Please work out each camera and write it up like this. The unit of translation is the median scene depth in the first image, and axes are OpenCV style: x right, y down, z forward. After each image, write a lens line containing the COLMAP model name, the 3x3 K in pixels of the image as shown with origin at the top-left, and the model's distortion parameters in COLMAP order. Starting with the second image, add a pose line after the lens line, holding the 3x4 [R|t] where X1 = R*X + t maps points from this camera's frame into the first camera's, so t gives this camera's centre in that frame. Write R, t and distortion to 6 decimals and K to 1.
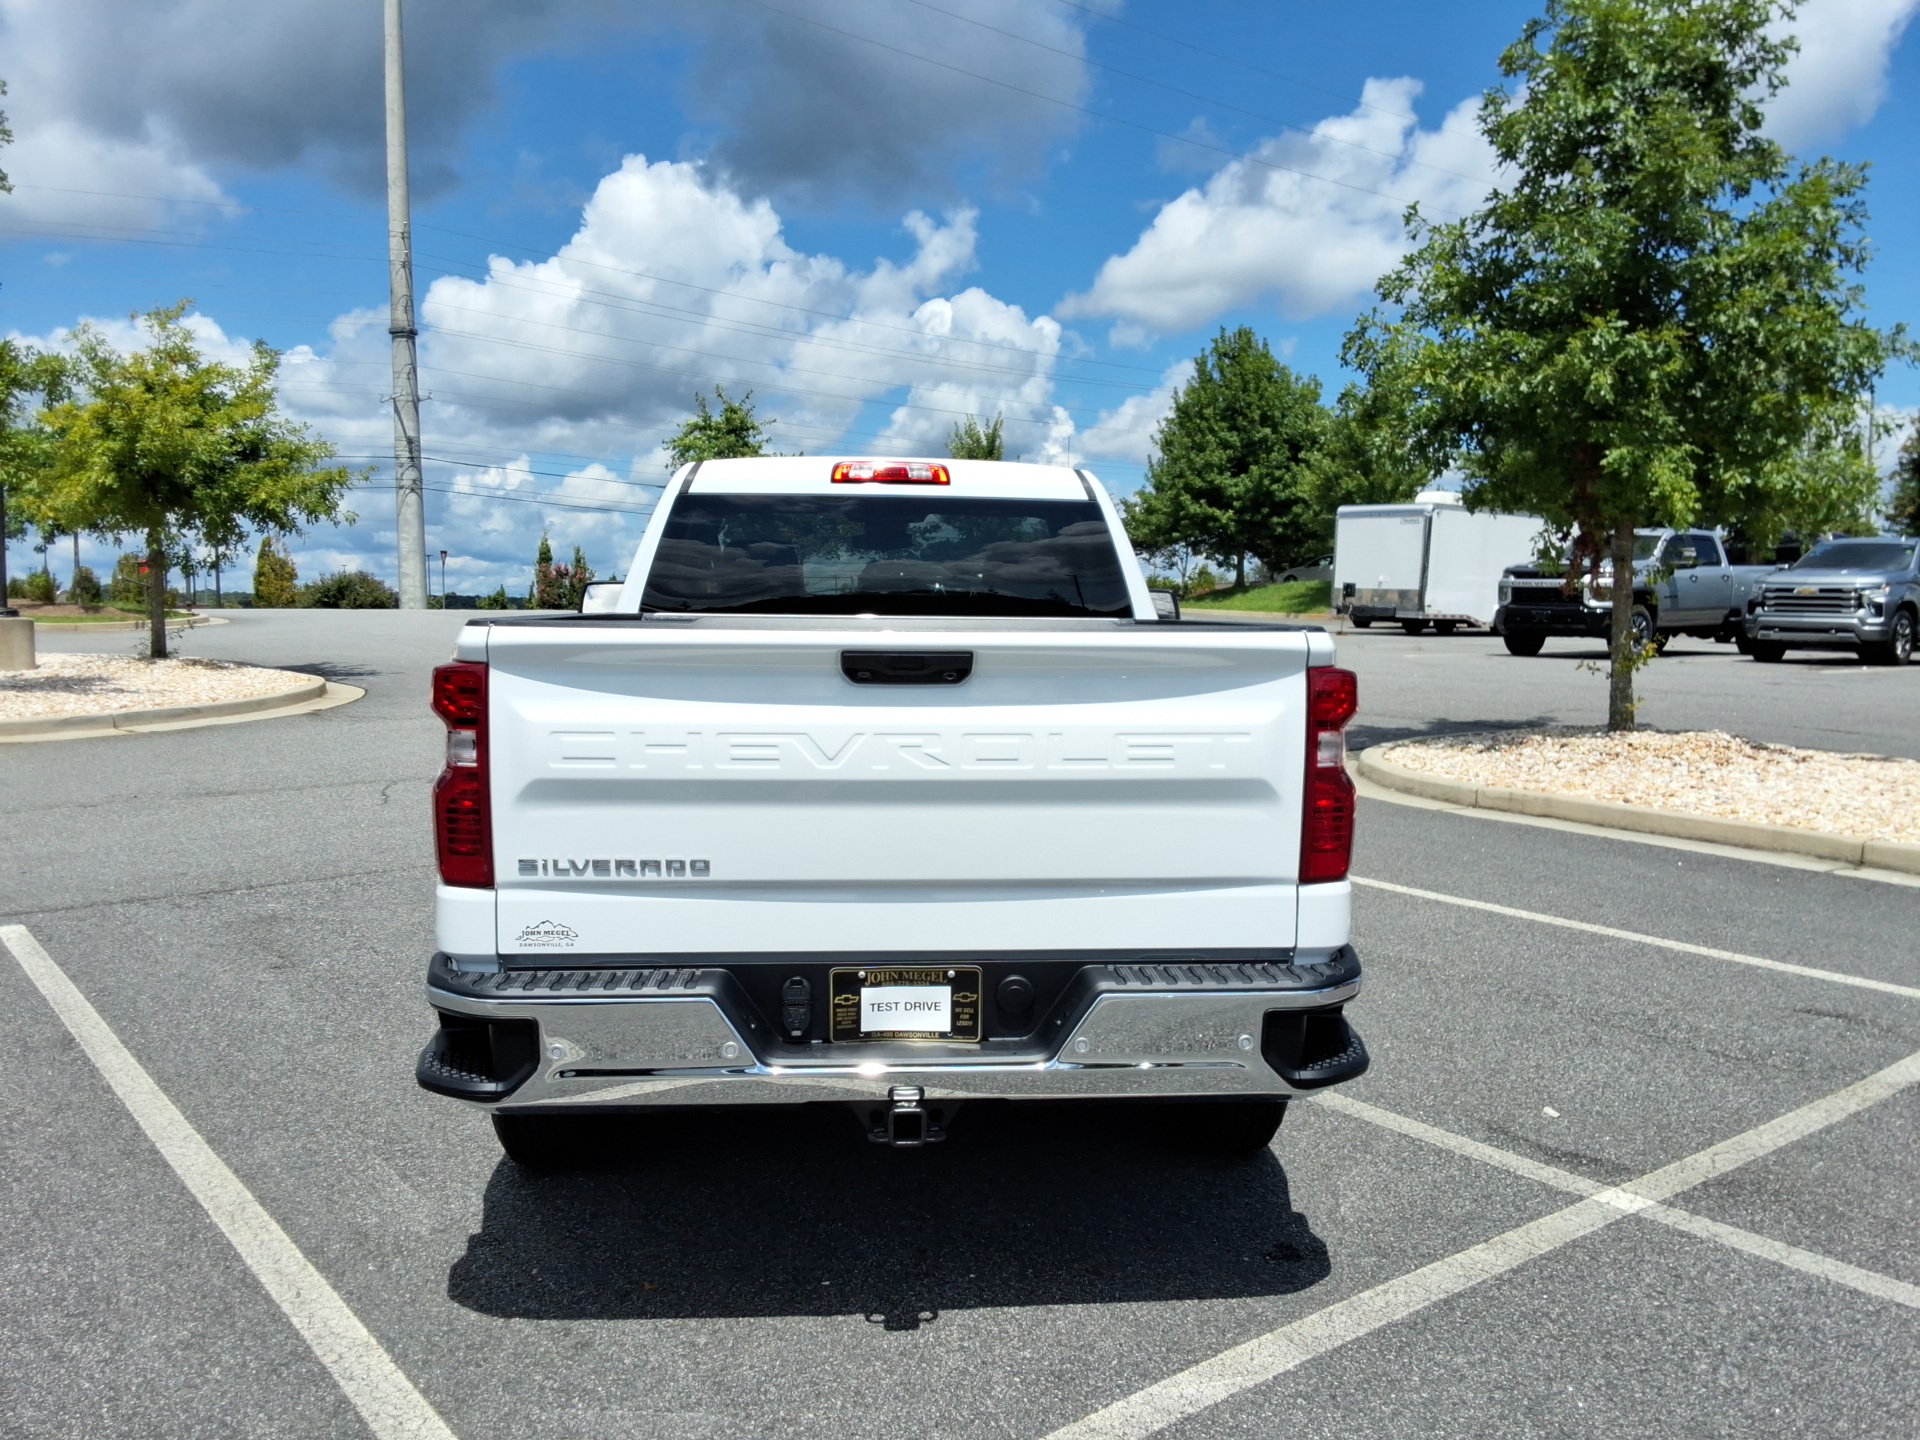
lens RADIAL K [[1543.4, 0, 971.3], [0, 1543.4, 748.3], [0, 0, 1]] dist [0.106210, -0.168343]
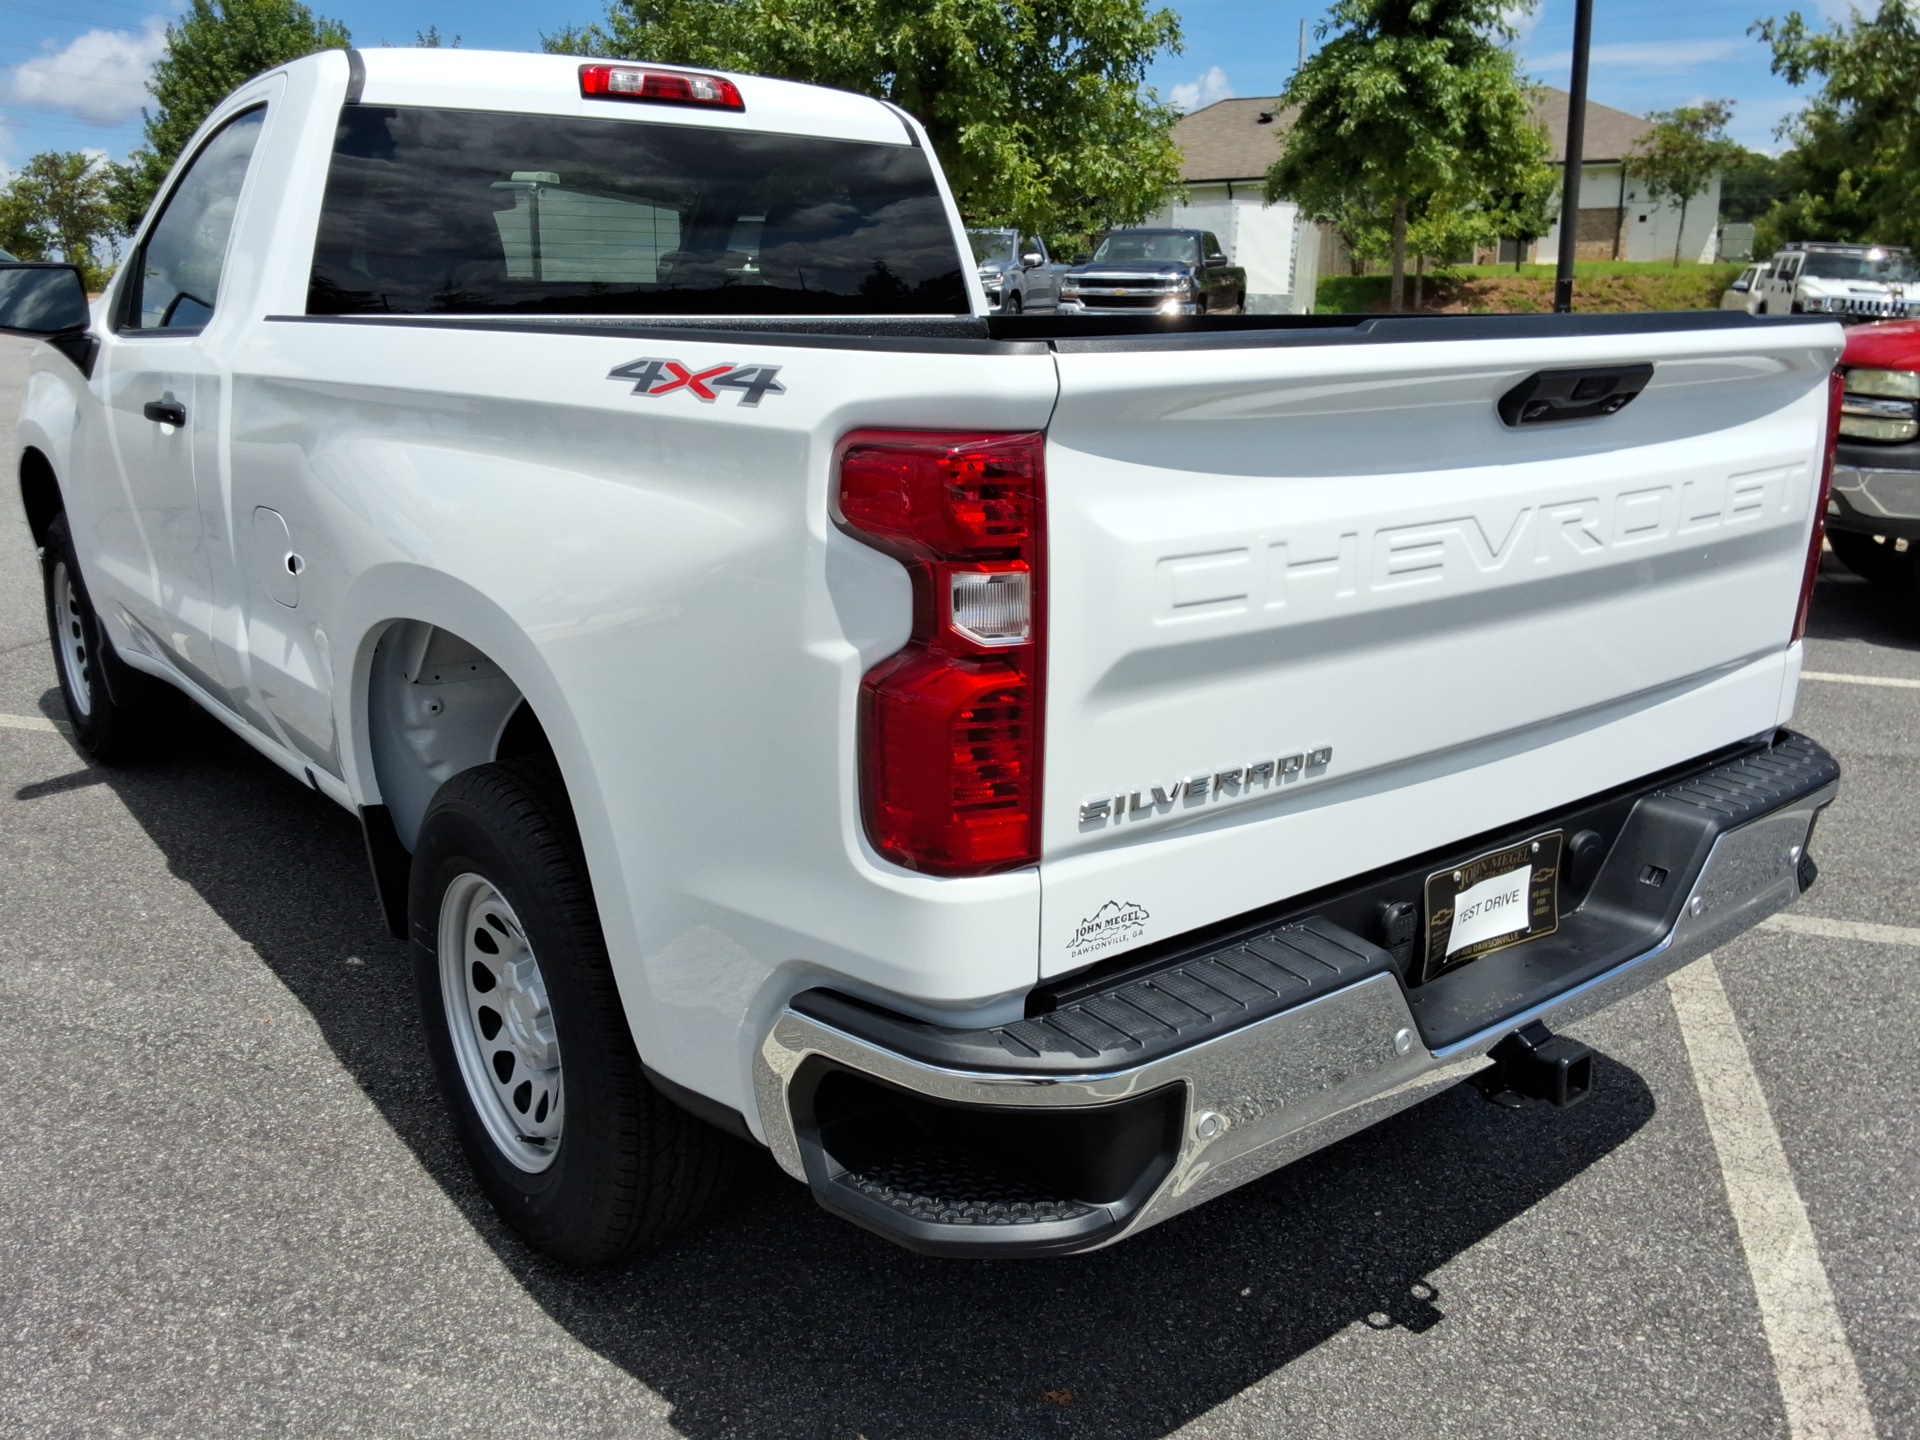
lens RADIAL K [[1543.4, 0, 979.3], [0, 1543.4, 735.3], [0, 0, 1]] dist [0.106210, -0.168343]
pose [[0.820710, -0.165943, 0.546716, -0.081833], [0.063366, 0.977426, 0.201551, -0.008151], [-0.567821, -0.130771, 0.812698, 0.080614]]
